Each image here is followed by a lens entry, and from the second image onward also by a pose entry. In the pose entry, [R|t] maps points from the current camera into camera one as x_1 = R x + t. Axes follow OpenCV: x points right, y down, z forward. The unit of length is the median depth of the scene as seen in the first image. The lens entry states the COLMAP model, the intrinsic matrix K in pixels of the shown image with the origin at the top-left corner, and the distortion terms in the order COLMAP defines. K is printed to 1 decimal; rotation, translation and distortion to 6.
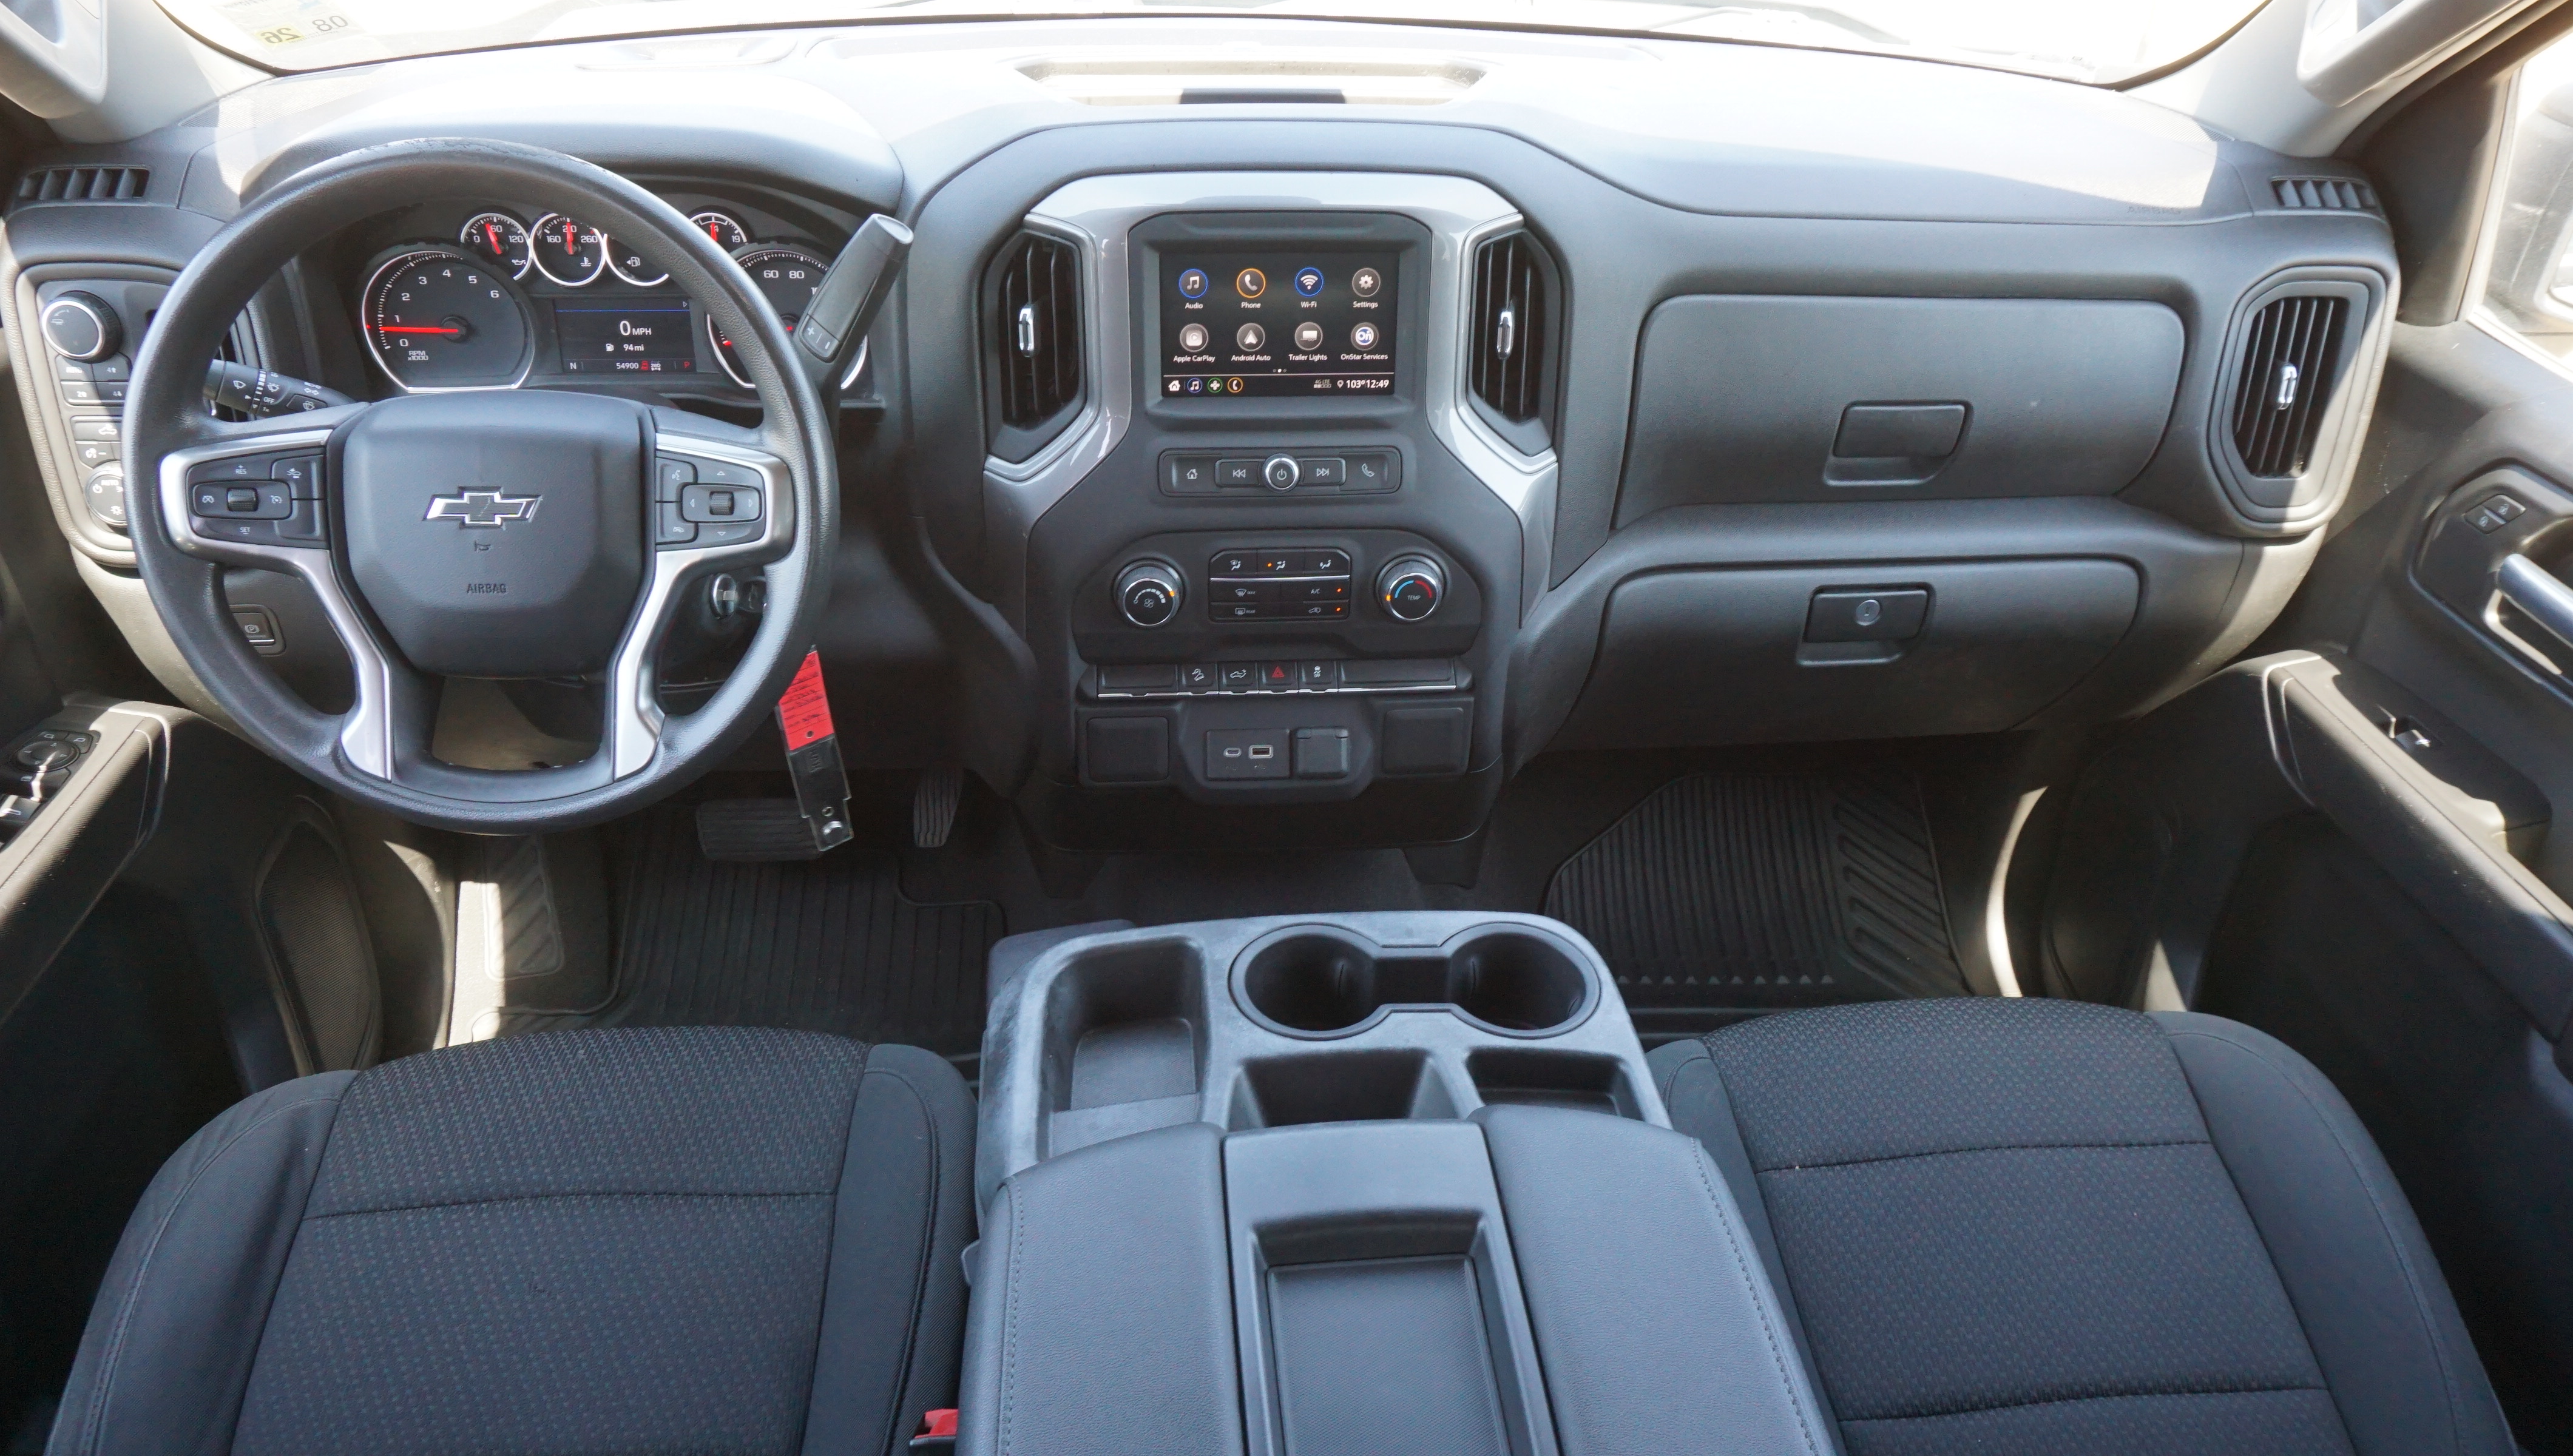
lens RADIAL K [[1714.3, 0, 1300.8], [0, 1714.3, 725.6], [0, 0, 1]] dist [-0.056243, 0.039735]
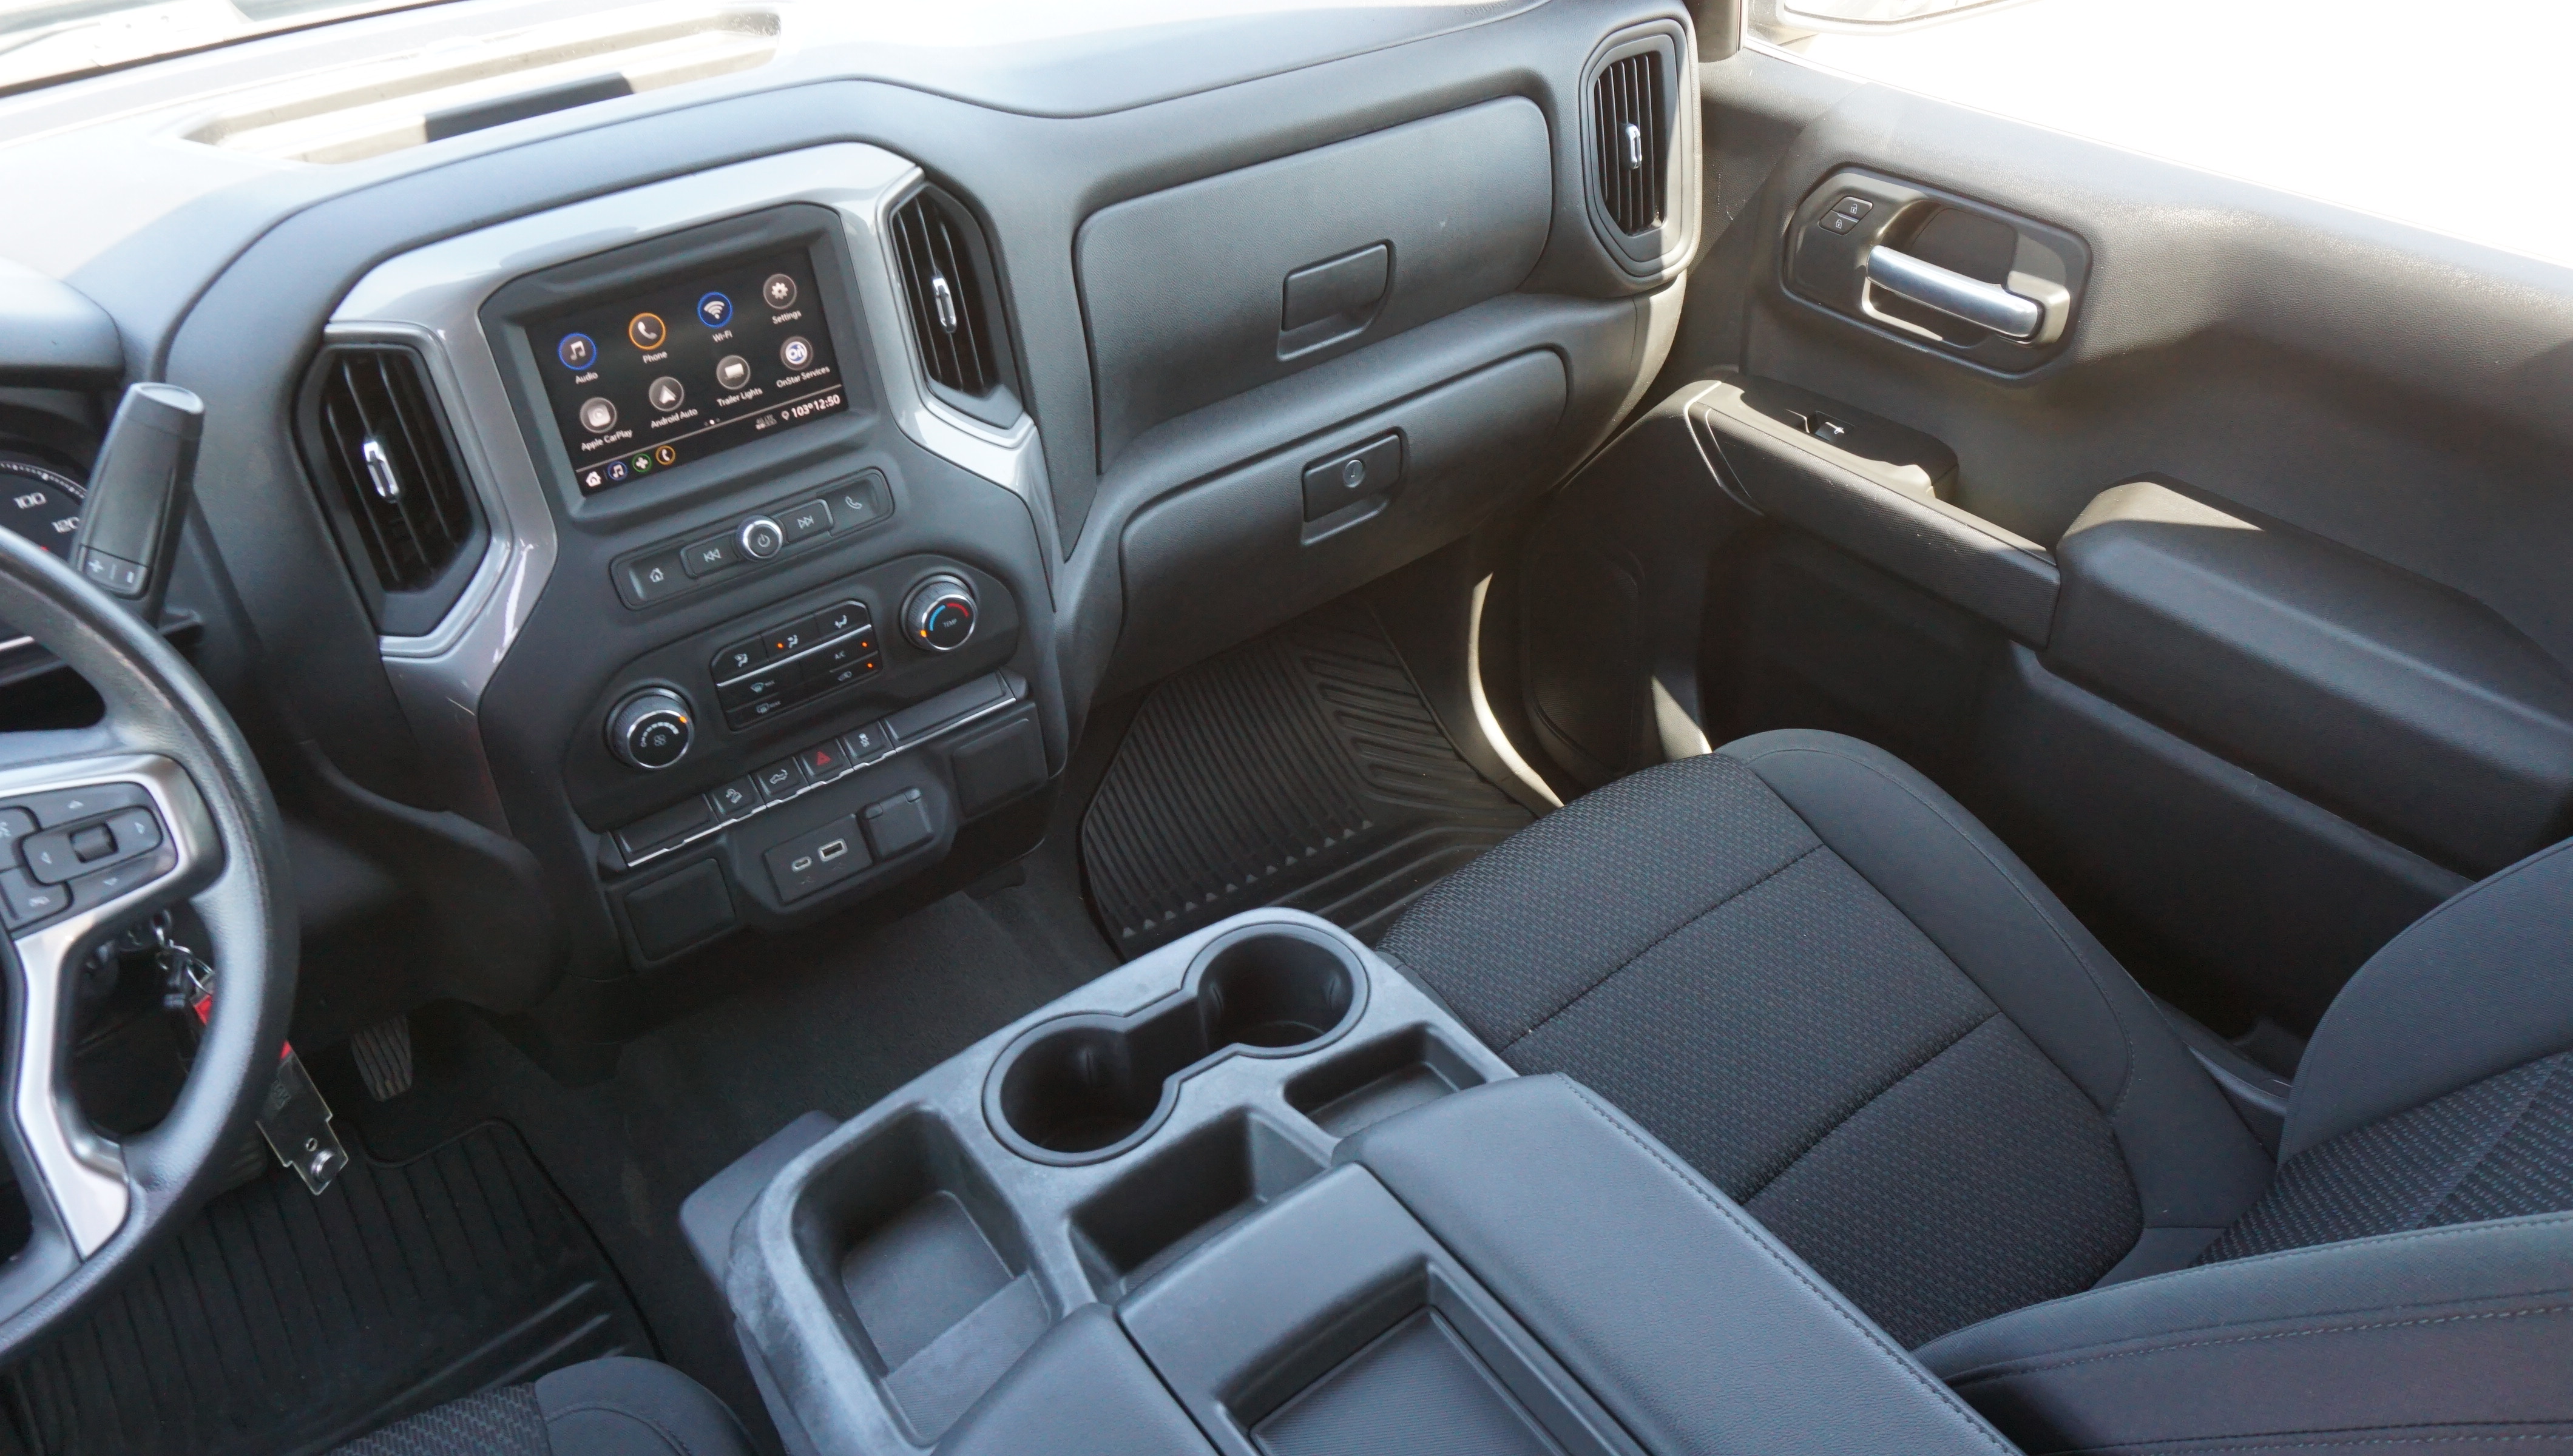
lens RADIAL K [[1714.3, 0, 1298.1], [0, 1714.3, 714.1], [0, 0, 1]] dist [-0.056243, 0.039735]
pose [[0.852311, -0.360502, 0.378952, -0.133297], [0.337627, 0.932565, 0.127795, -0.084744], [-0.399467, 0.019023, 0.916550, 0.132960]]
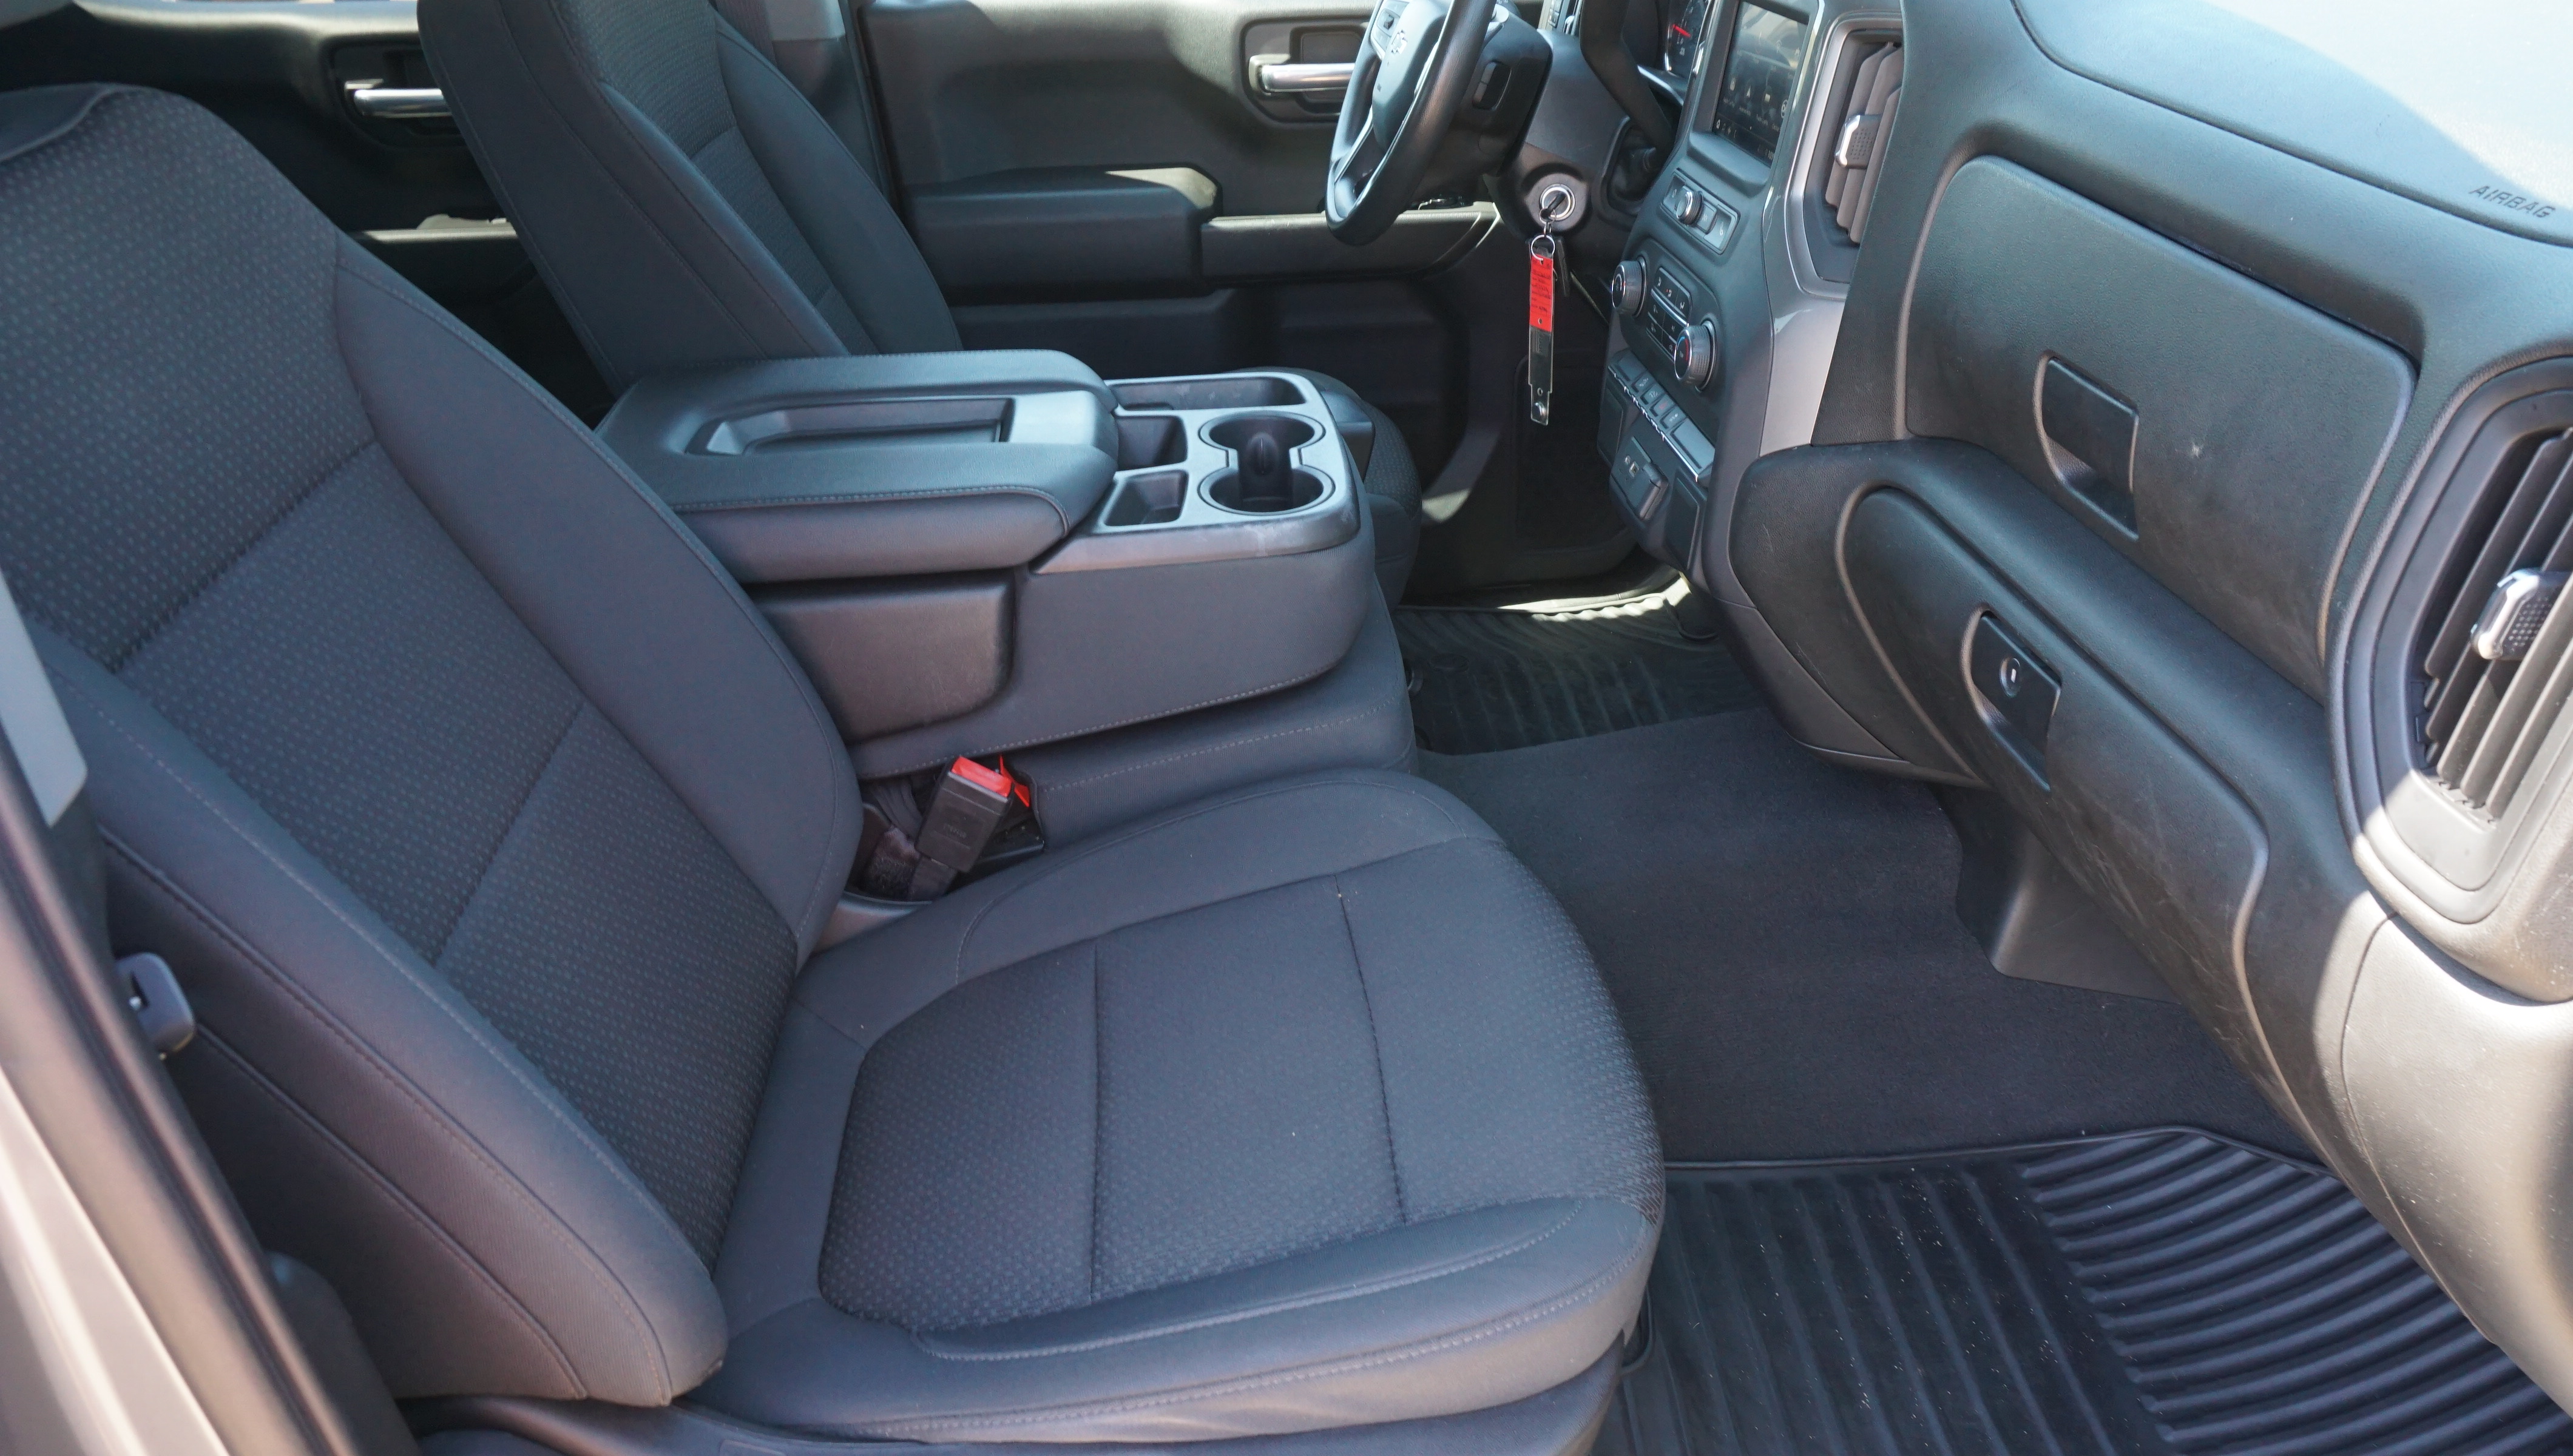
lens RADIAL K [[1714.3, 0, 1263.5], [0, 1714.3, 724.1], [0, 0, 1]] dist [-0.056243, 0.039735]
pose [[-0.024074, 0.466197, -0.884353, 1.116227], [-0.530072, 0.744069, 0.406675, -0.199629], [0.847611, 0.478562, 0.229205, 0.669077]]
